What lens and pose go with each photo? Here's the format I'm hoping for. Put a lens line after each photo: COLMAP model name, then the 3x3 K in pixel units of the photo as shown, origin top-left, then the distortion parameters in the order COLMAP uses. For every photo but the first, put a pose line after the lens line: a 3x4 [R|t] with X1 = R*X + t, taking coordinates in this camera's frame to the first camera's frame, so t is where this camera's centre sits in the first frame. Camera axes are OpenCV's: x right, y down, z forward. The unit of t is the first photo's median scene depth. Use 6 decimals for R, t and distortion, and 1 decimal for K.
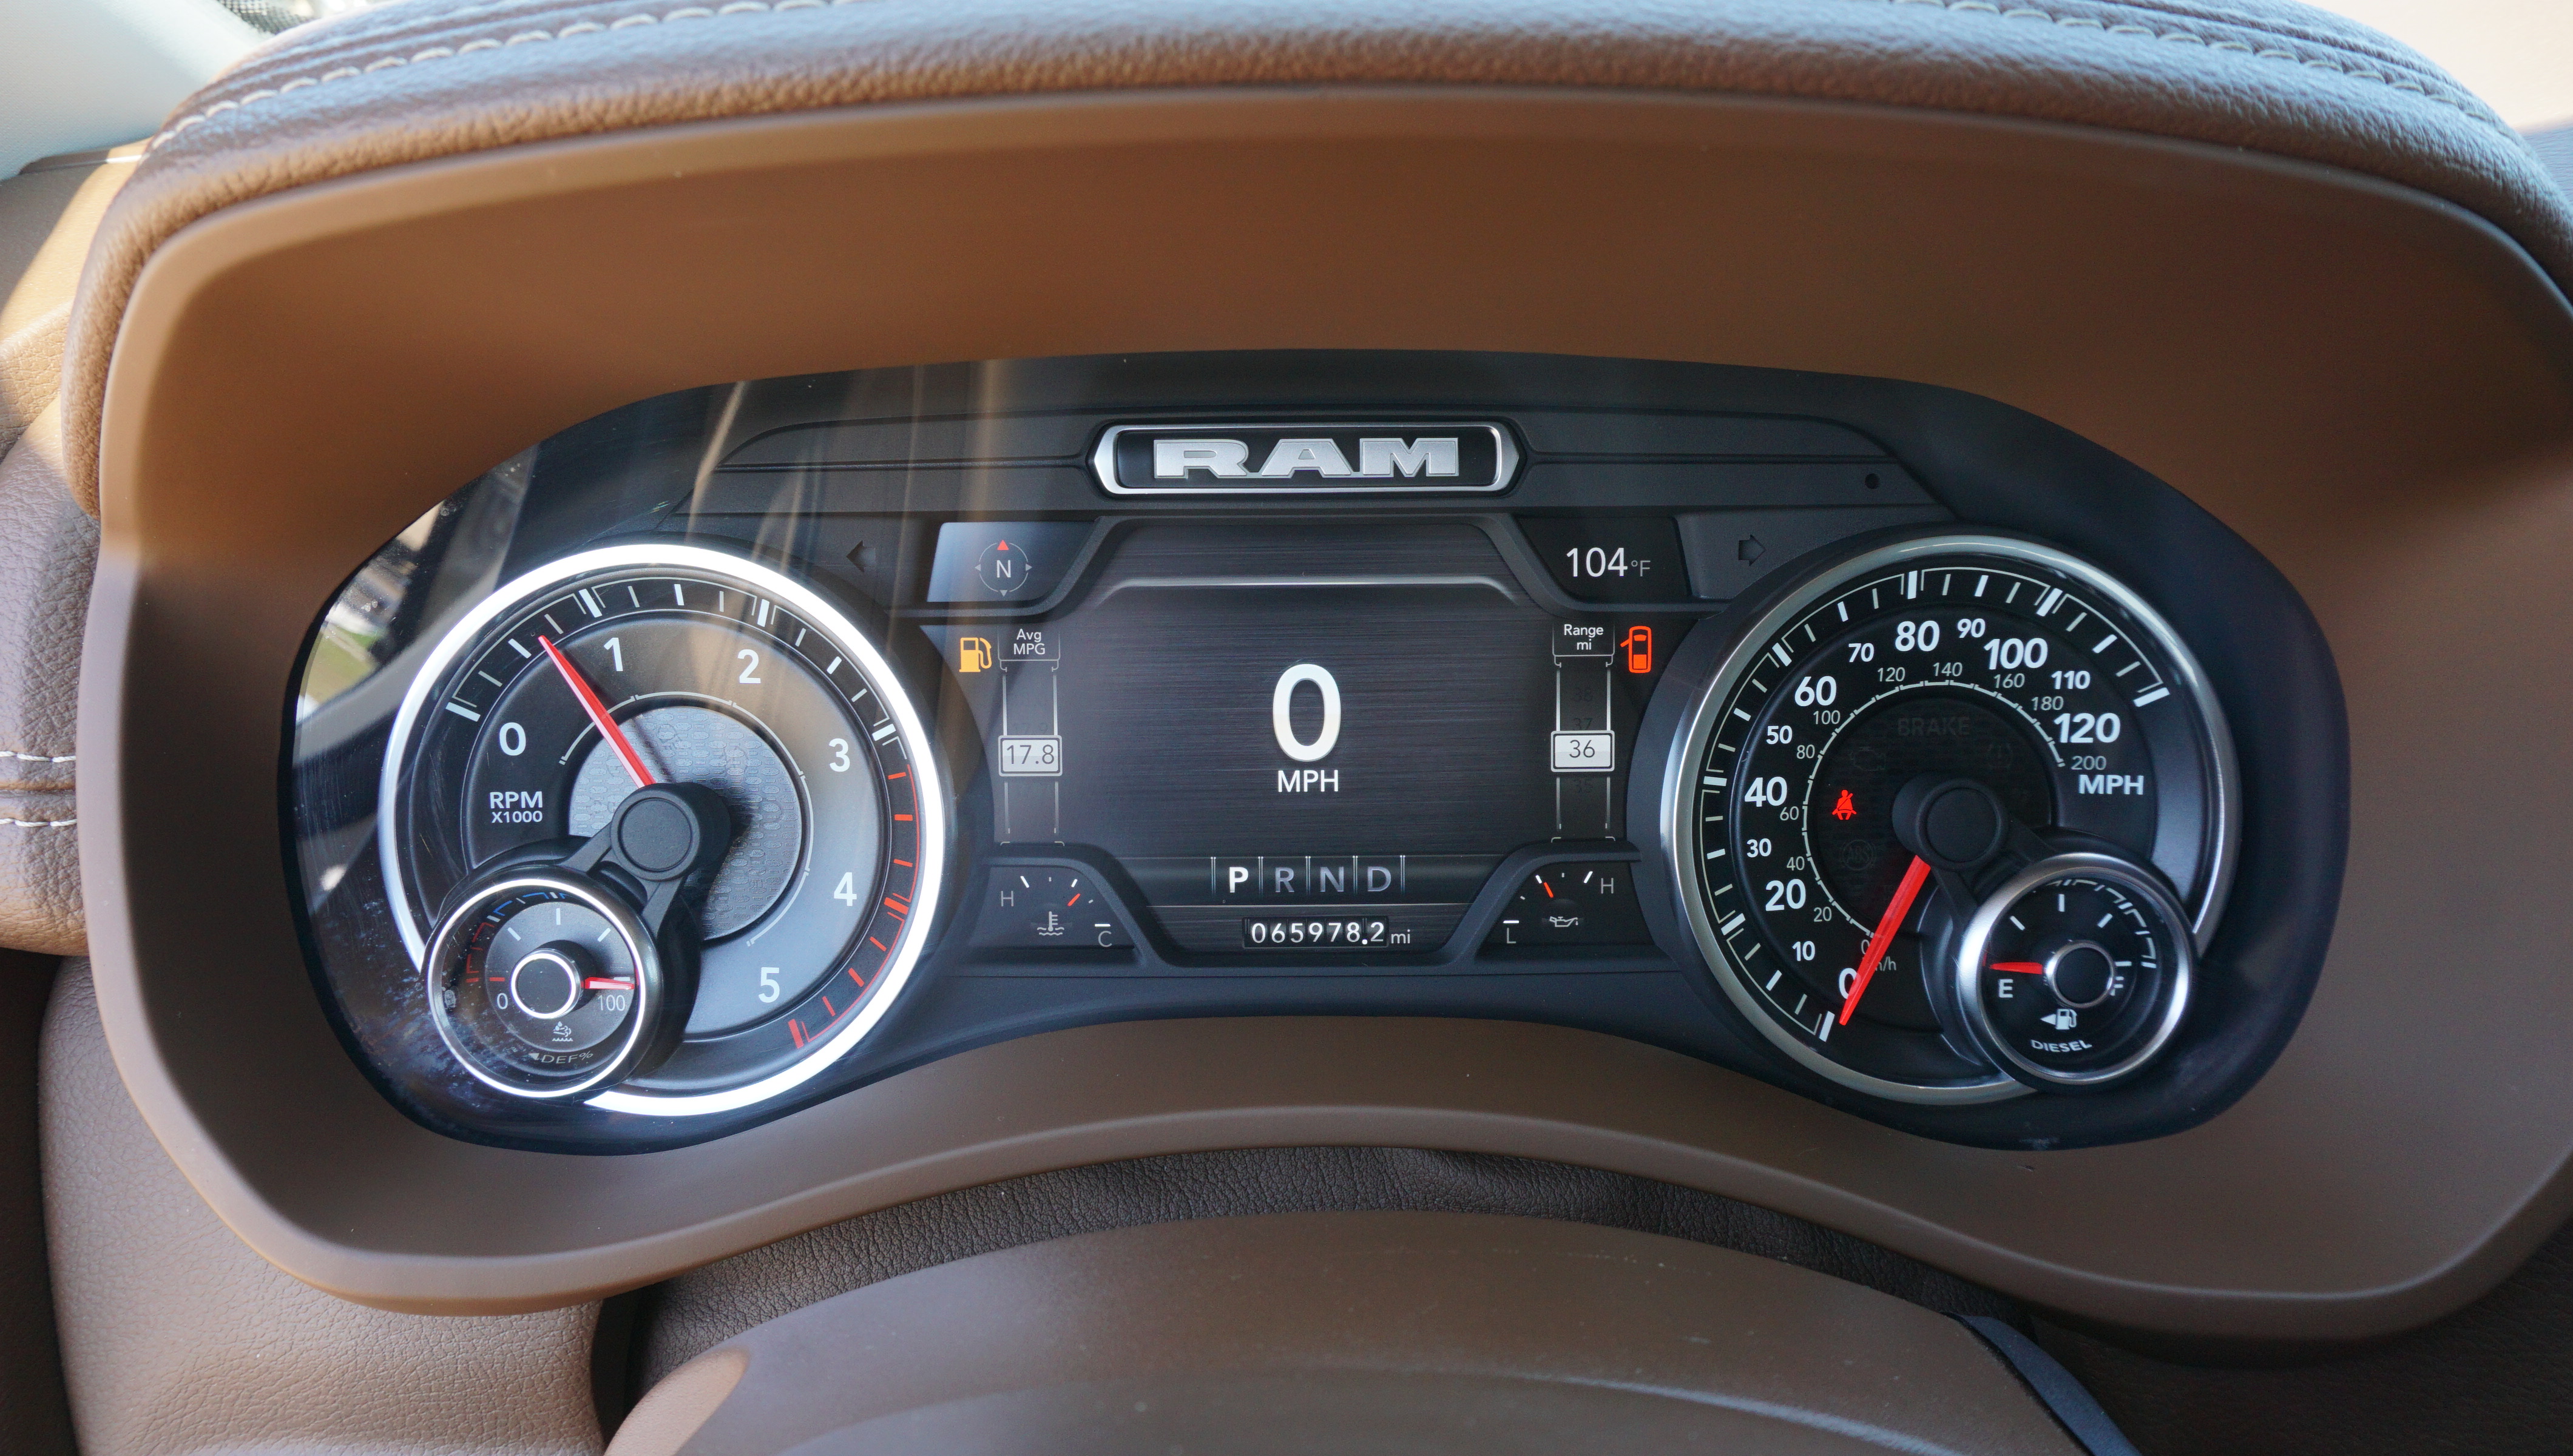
lens RADIAL K [[1743.7, 0, 1286.5], [0, 1743.7, 728.0], [0, 0, 1]] dist [-0.046561, 0.031116]
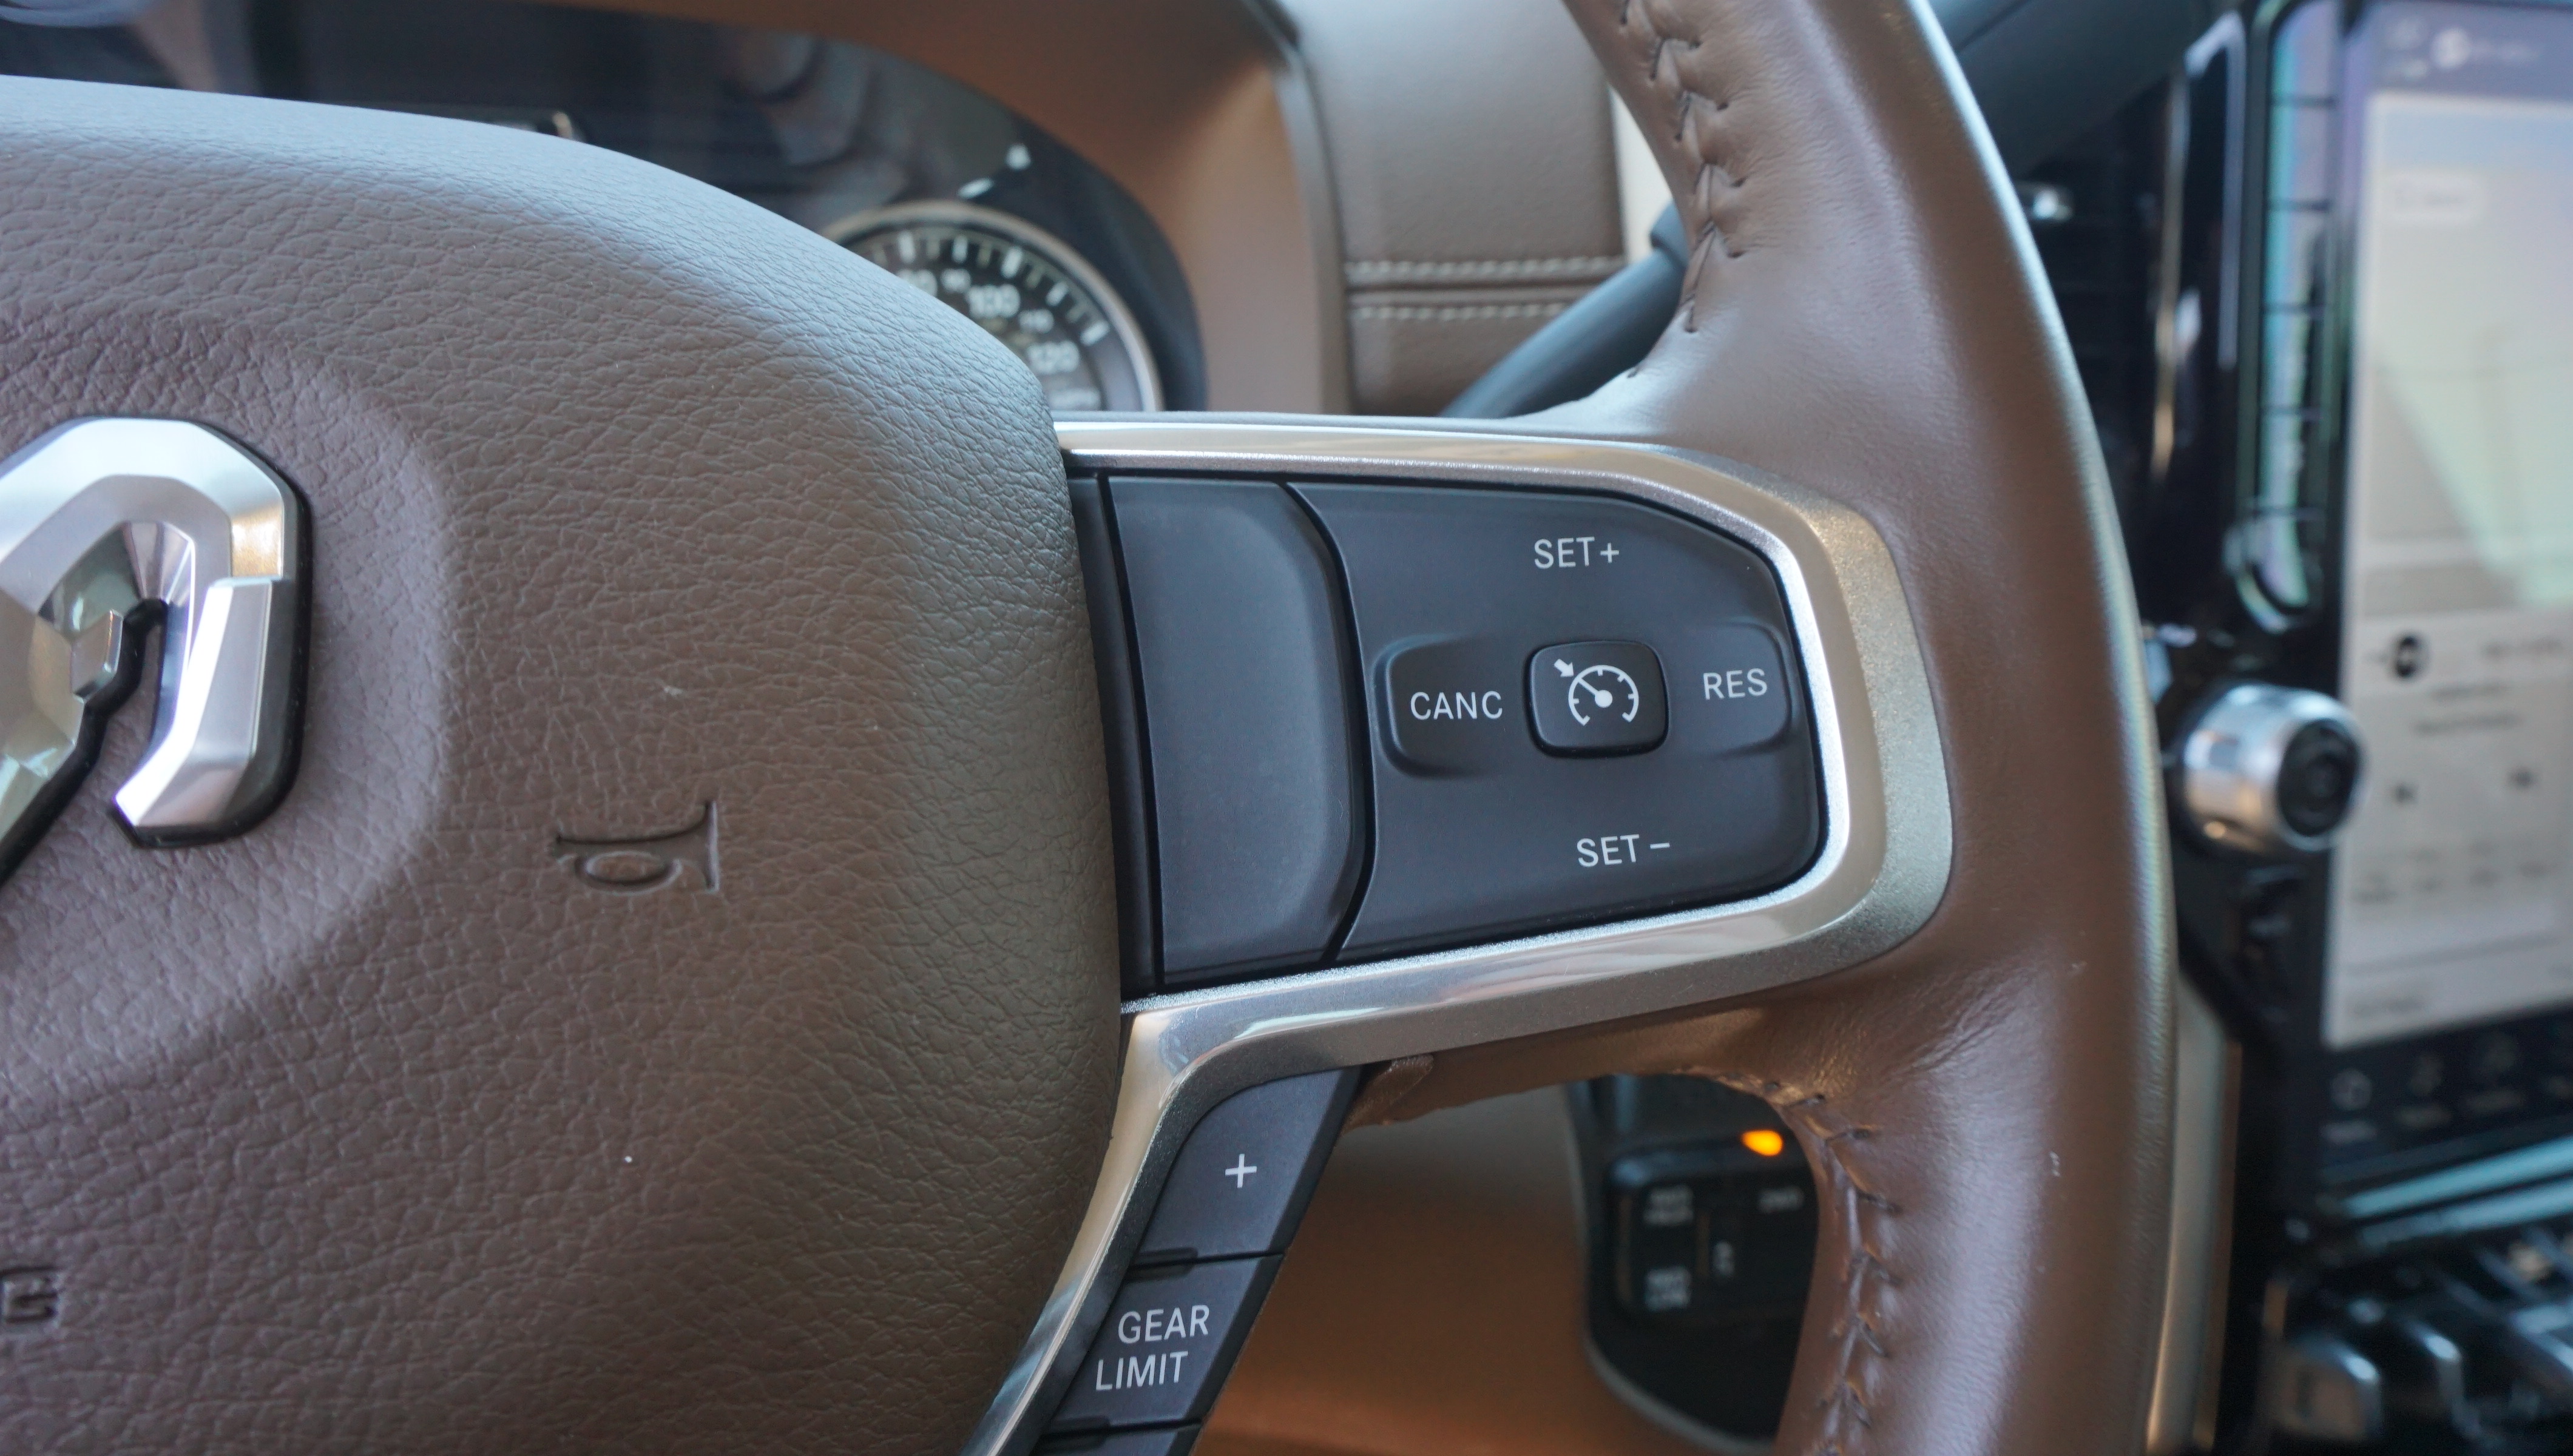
lens RADIAL K [[1743.7, 0, 1286.5], [0, 1743.7, 728.0], [0, 0, 1]] dist [-0.046561, 0.031116]
pose [[0.948996, -0.060234, 0.309482, 0.202533], [0.093019, 0.991378, -0.092283, 0.428970], [-0.301255, 0.116364, 0.946417, -0.297773]]
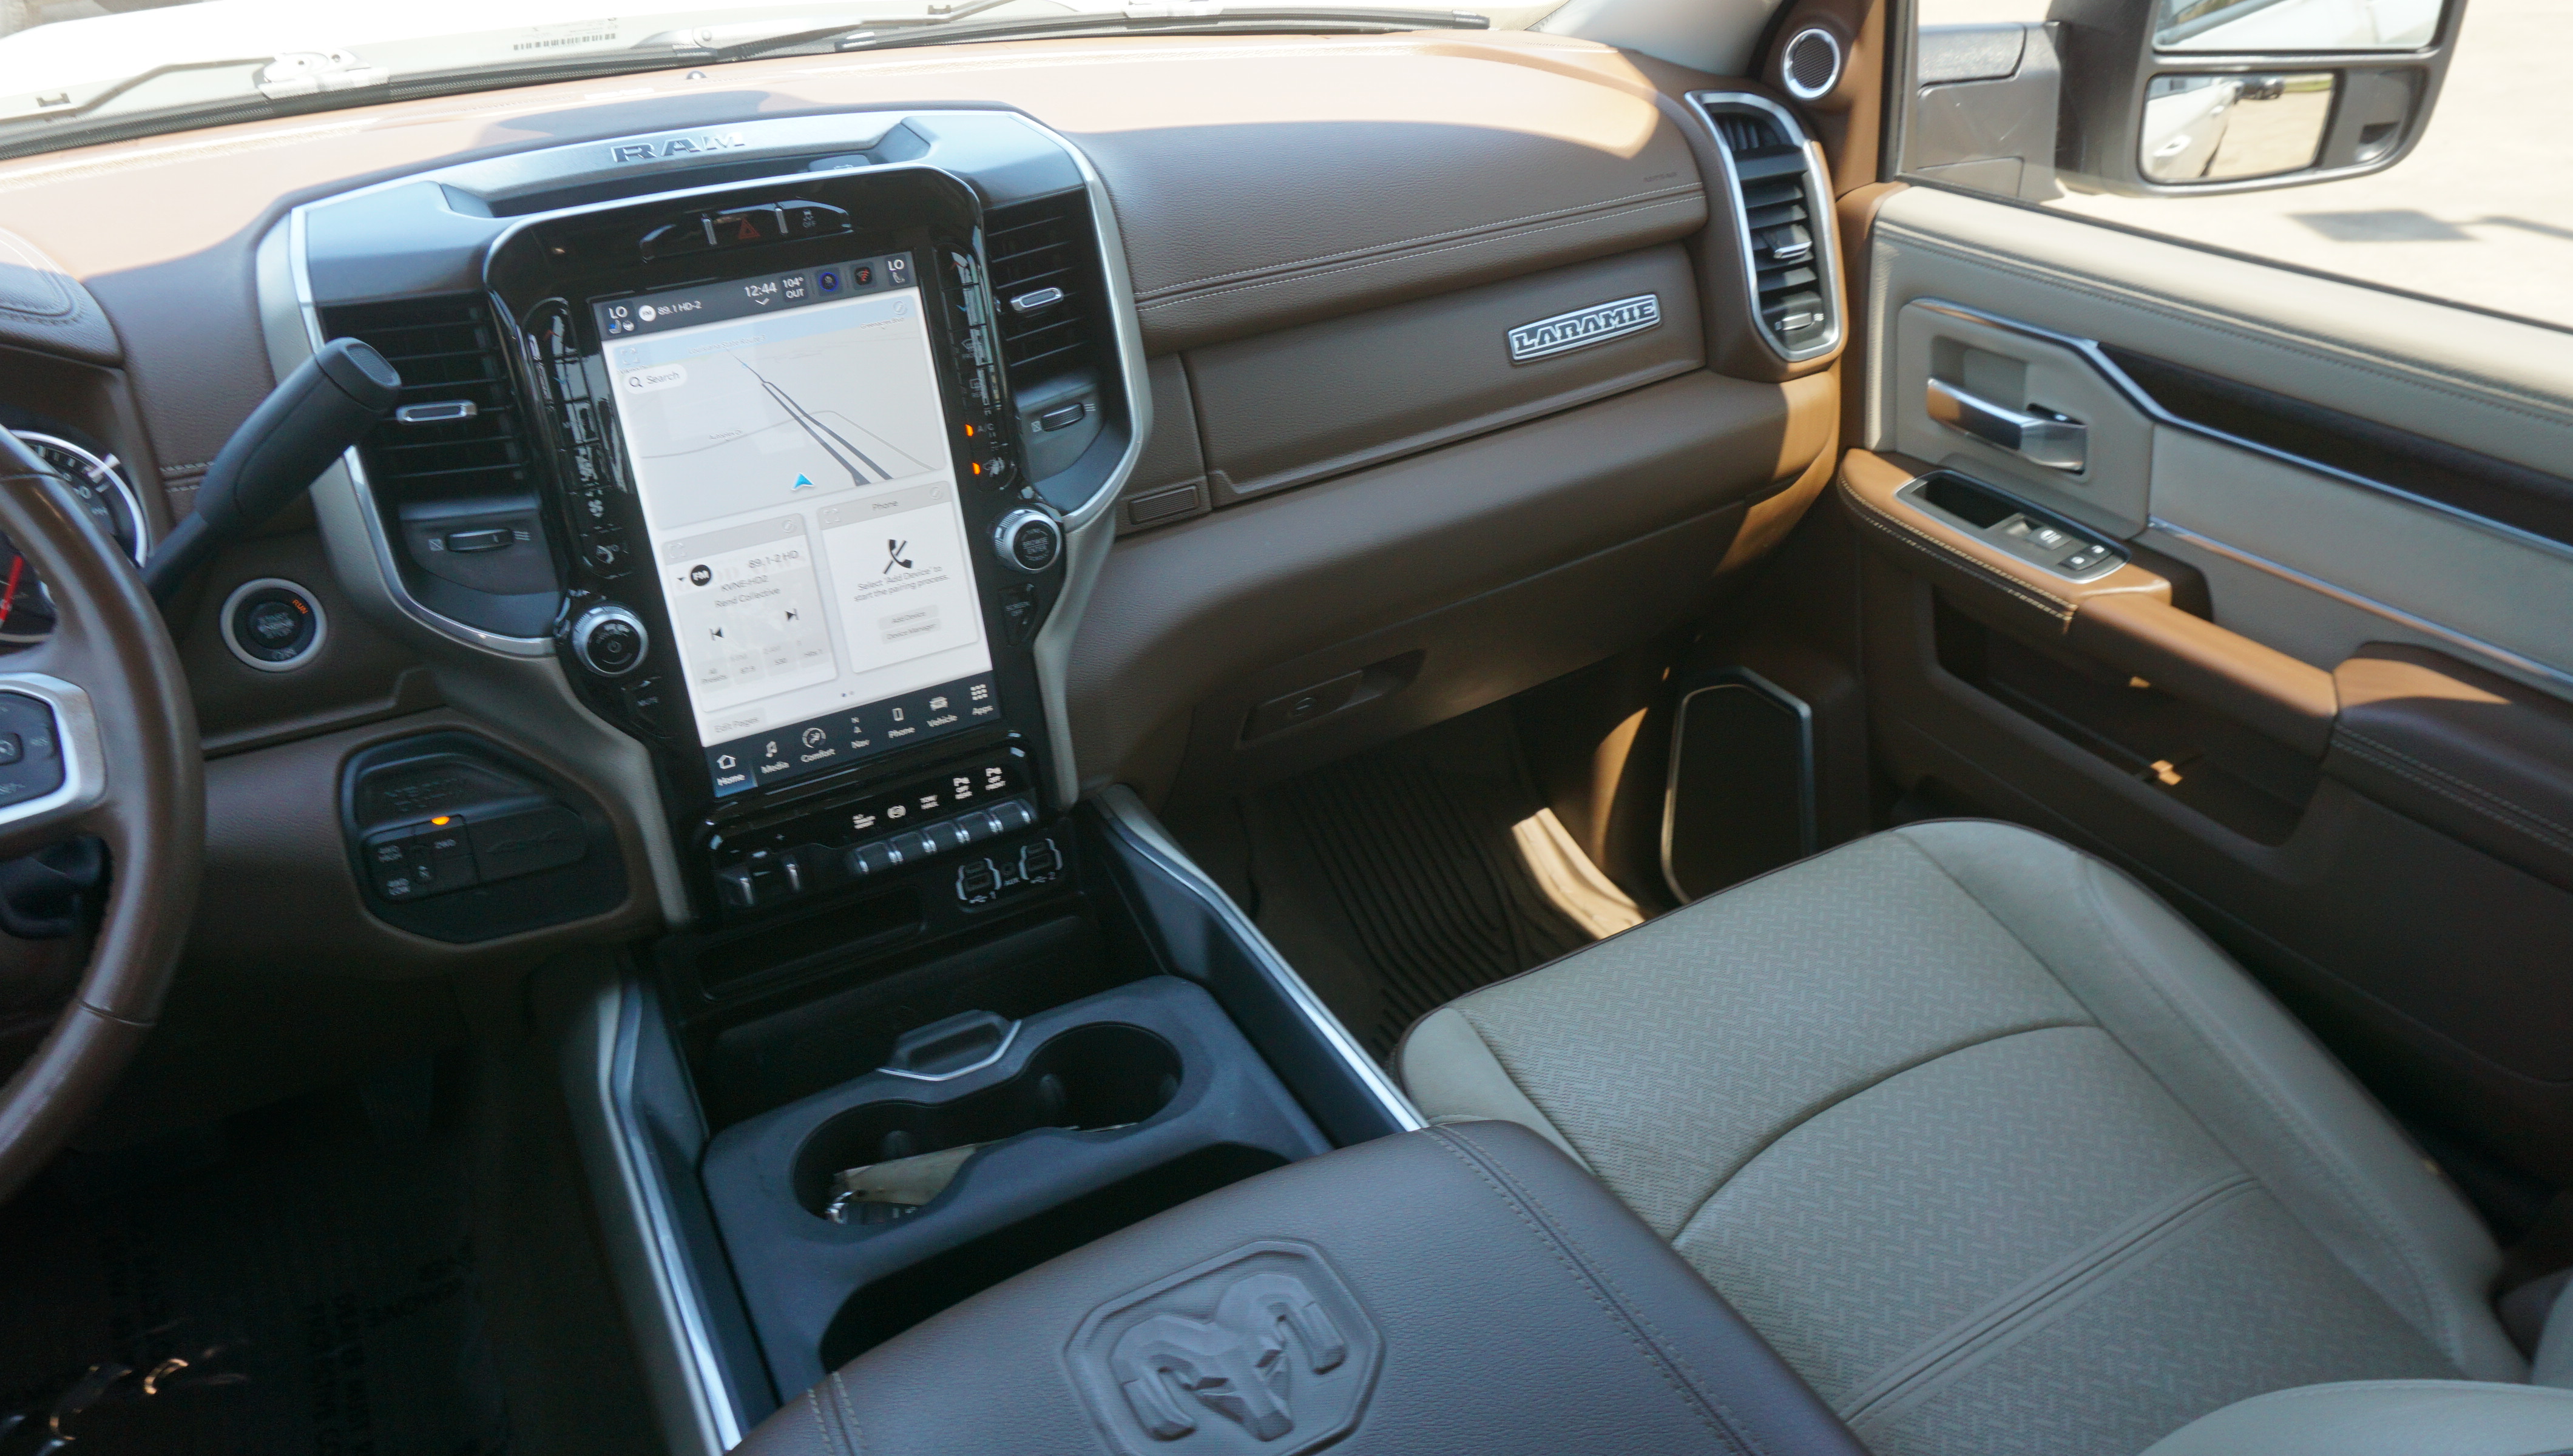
lens RADIAL K [[1766.5, 0, 1284.9], [0, 1766.5, 717.5], [0, 0, 1]] dist [-0.032569, 0.034500]
pose [[0.880496, -0.249808, 0.402892, 0.945372], [0.222677, 0.968240, 0.113697, 0.448302], [-0.418498, -0.010395, 0.908158, -2.306406]]
